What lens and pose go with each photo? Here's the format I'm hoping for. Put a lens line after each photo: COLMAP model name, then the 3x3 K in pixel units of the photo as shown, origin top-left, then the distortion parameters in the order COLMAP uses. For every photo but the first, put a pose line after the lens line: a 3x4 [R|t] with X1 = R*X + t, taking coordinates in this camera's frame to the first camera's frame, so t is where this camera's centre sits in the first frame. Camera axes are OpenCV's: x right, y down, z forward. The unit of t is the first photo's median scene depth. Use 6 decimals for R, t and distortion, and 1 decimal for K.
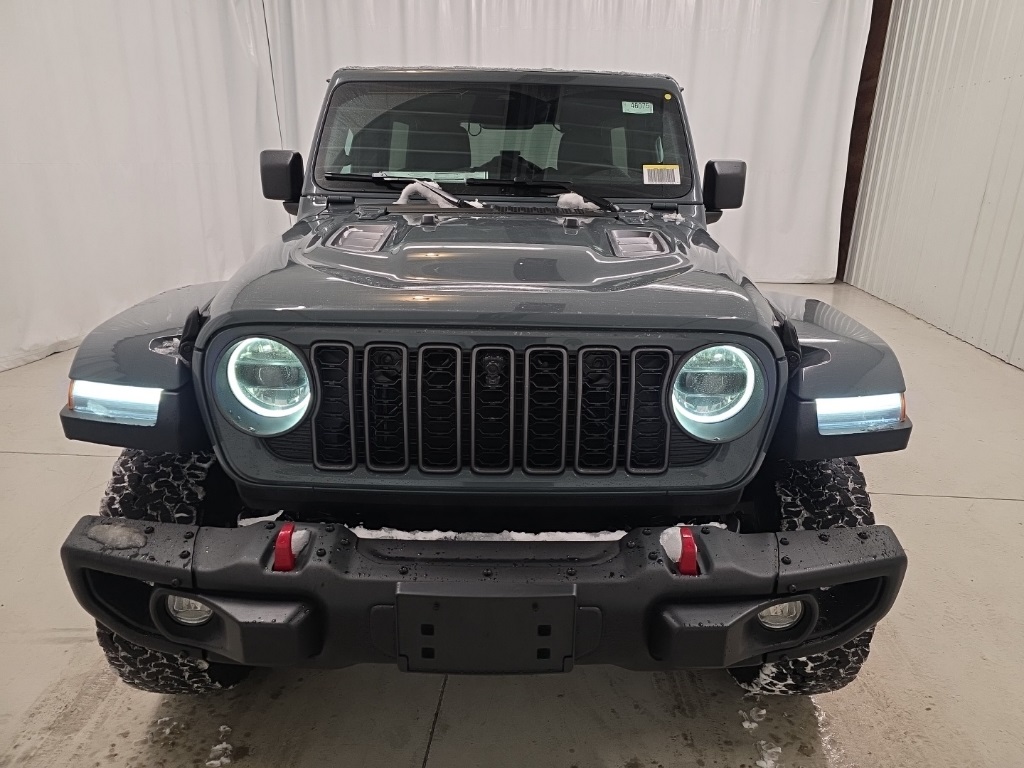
lens RADIAL K [[670.3, 0, 512.0], [0, 670.3, 384.0], [0, 0, 1]] dist [0.060419, -0.060227]
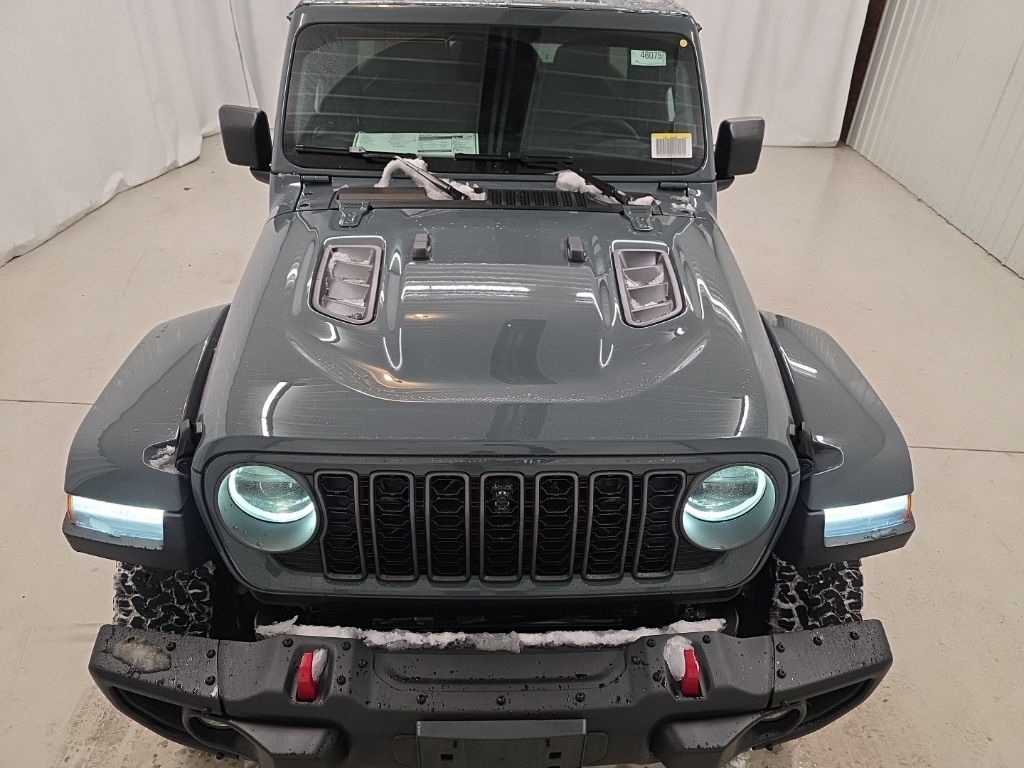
lens RADIAL K [[671.9, 0, 500.5], [0, 671.9, 379.2], [0, 0, 1]] dist [0.051362, -0.053814]
pose [[0.999783, -0.010386, 0.018030, -0.045255], [0.005371, 0.965965, 0.258617, -0.422547], [-0.020102, -0.258465, 0.965812, 0.091262]]
